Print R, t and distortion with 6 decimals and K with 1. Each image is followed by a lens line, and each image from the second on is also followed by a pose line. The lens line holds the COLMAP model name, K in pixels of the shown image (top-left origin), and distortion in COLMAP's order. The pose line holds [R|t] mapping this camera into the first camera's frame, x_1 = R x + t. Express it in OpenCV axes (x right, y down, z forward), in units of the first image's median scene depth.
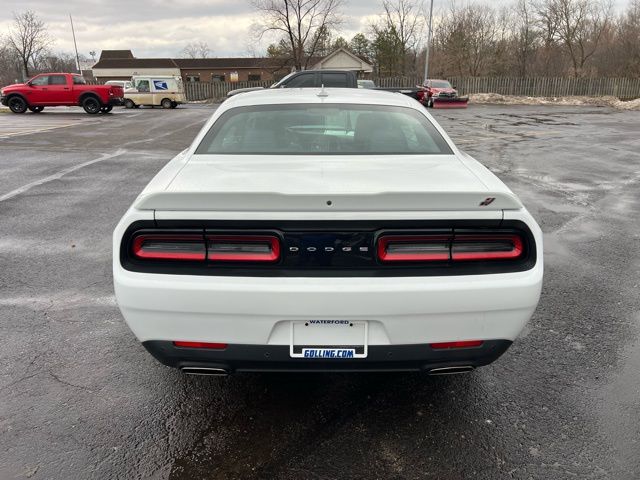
lens RADIAL K [[479.1, 0, 317.5], [0, 479.1, 241.8], [0, 0, 1]] dist [0.035348, -0.035290]
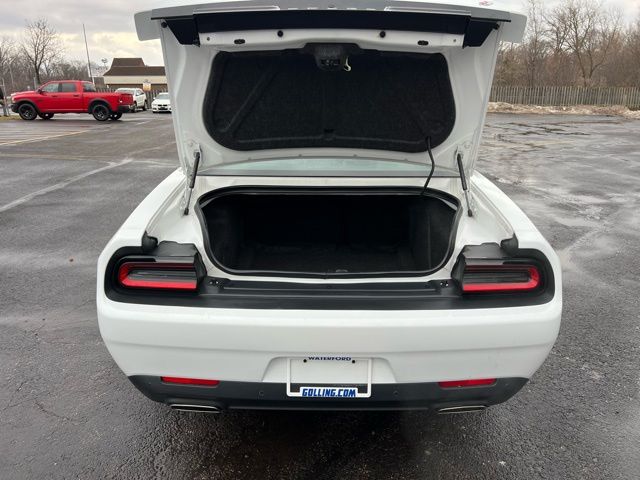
lens RADIAL K [[479.1, 0, 321.3], [0, 479.1, 238.7], [0, 0, 1]] dist [0.035348, -0.035290]
pose [[0.999931, 0.007676, -0.008863, 0.008937], [-0.007858, 0.999757, -0.020610, -0.026160], [0.008703, 0.020678, 0.999748, 0.044137]]
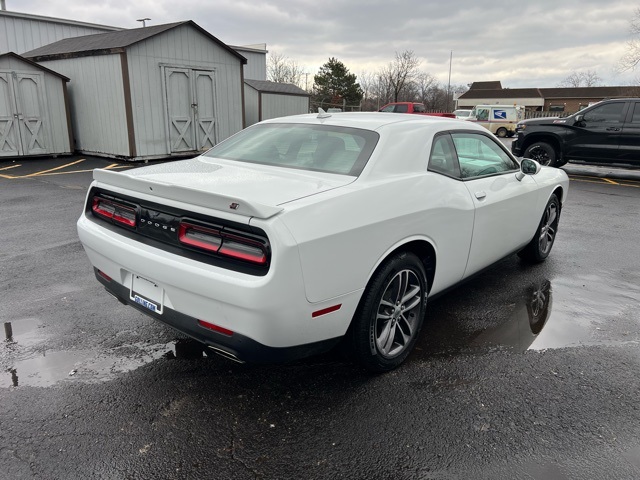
lens RADIAL K [[479.1, 0, 316.9], [0, 479.1, 236.4], [0, 0, 1]] dist [0.035348, -0.035290]
pose [[0.755801, 0.180557, -0.629416, 0.719132], [-0.222123, 0.974933, 0.012950, -0.041800], [0.615976, 0.130020, 0.776961, 0.145926]]
